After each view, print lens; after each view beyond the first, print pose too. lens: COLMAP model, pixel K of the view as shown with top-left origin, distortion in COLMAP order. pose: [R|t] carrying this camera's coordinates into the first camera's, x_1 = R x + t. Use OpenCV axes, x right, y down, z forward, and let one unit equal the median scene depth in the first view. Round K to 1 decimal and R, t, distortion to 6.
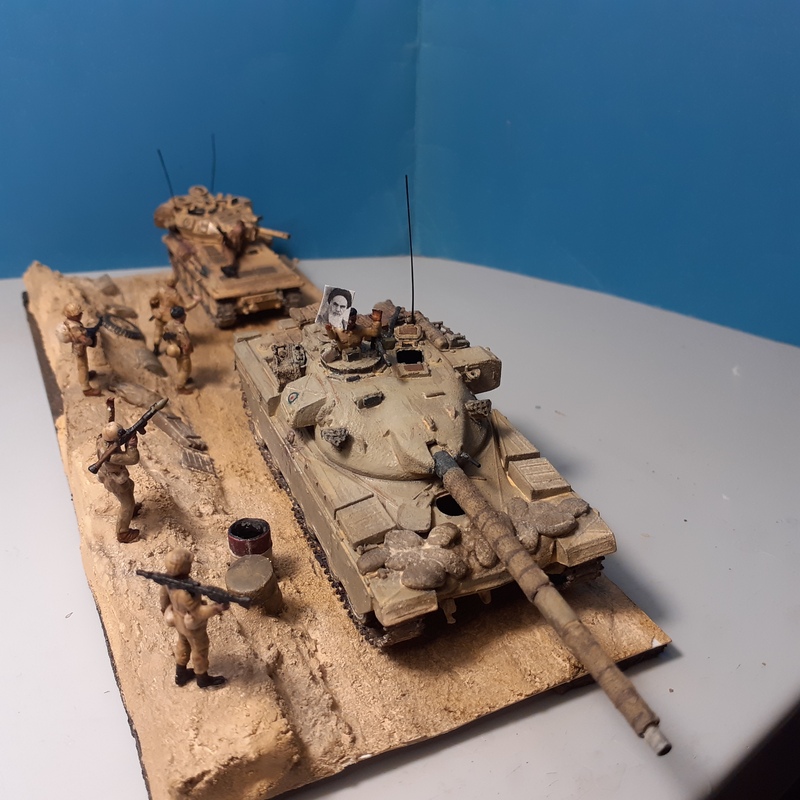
lens RADIAL K [[860.5, 0, 400.0], [0, 860.5, 400.0], [0, 0, 1]] dist [0.250860, -0.927558]
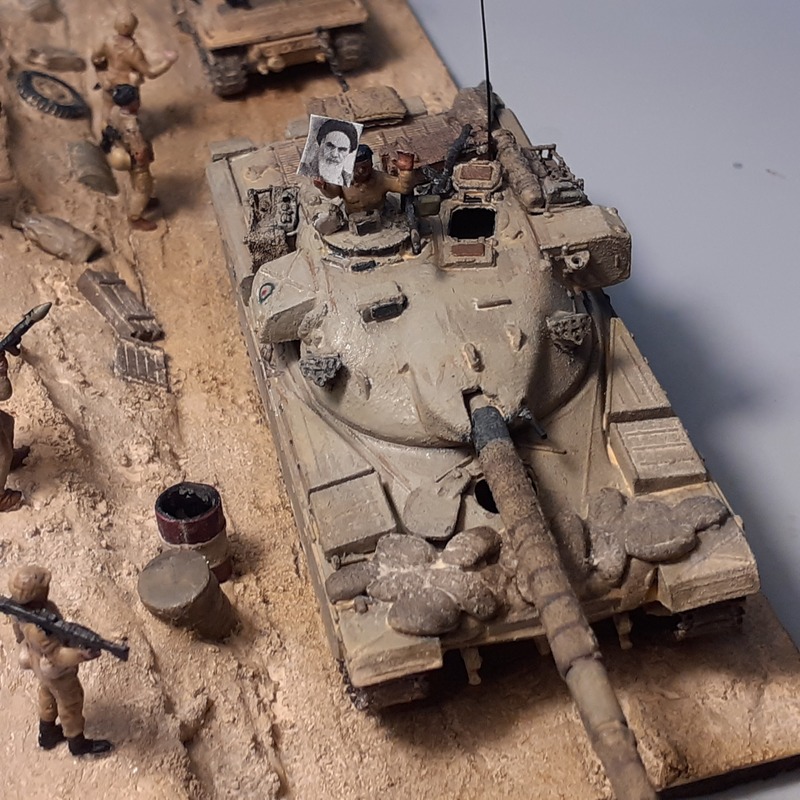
lens RADIAL K [[1701.3, 0, 396.6], [0, 1701.3, 401.0], [0, 0, 1]] dist [0.275186, -1.034663]
pose [[0.982635, 0.063671, -0.174286, 0.185764], [-0.031730, 0.983108, 0.180257, -0.150990], [0.182819, -0.171596, 0.968056, -0.161294]]
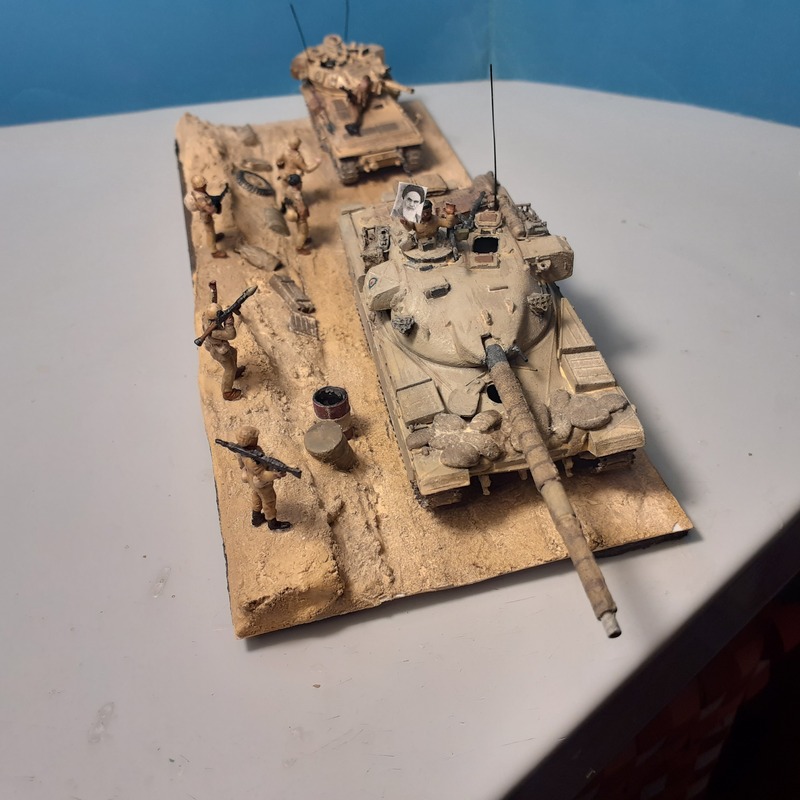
lens RADIAL K [[860.5, 0, 400.0], [0, 860.5, 400.0], [0, 0, 1]] dist [0.250860, -0.927558]
pose [[0.976926, 0.079292, -0.198315, 0.148063], [-0.033350, 0.973776, 0.225053, -0.110727], [0.210959, -0.213246, 0.953951, -0.089295]]
